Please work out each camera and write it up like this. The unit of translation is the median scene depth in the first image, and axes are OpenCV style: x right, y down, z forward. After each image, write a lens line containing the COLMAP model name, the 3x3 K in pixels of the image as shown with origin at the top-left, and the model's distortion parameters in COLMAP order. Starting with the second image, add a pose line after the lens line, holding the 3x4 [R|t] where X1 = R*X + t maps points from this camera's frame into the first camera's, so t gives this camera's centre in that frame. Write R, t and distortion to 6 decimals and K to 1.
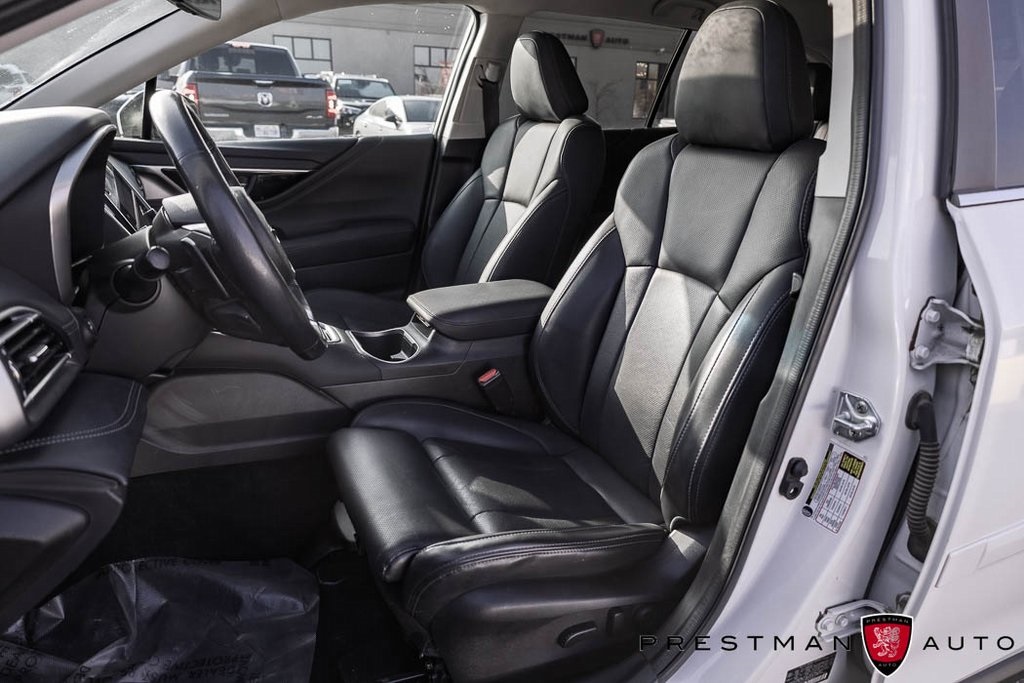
lens RADIAL K [[706.0, 0, 512.0], [0, 706.0, 341.5], [0, 0, 1]] dist [0.020223, 0.001248]
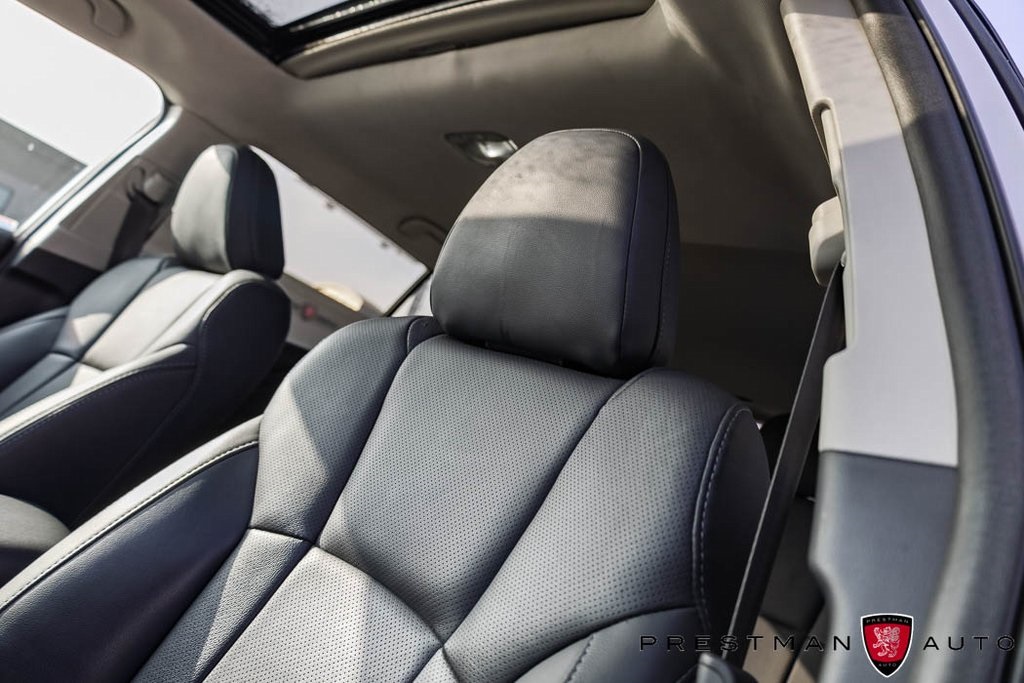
lens RADIAL K [[706.0, 0, 512.0], [0, 706.0, 341.5], [0, 0, 1]] dist [0.020223, 0.001248]
pose [[0.850927, 0.372410, 0.370451, 0.093343], [-0.192935, 0.877529, -0.438997, -0.043402], [-0.488568, 0.302082, 0.818564, 0.515332]]
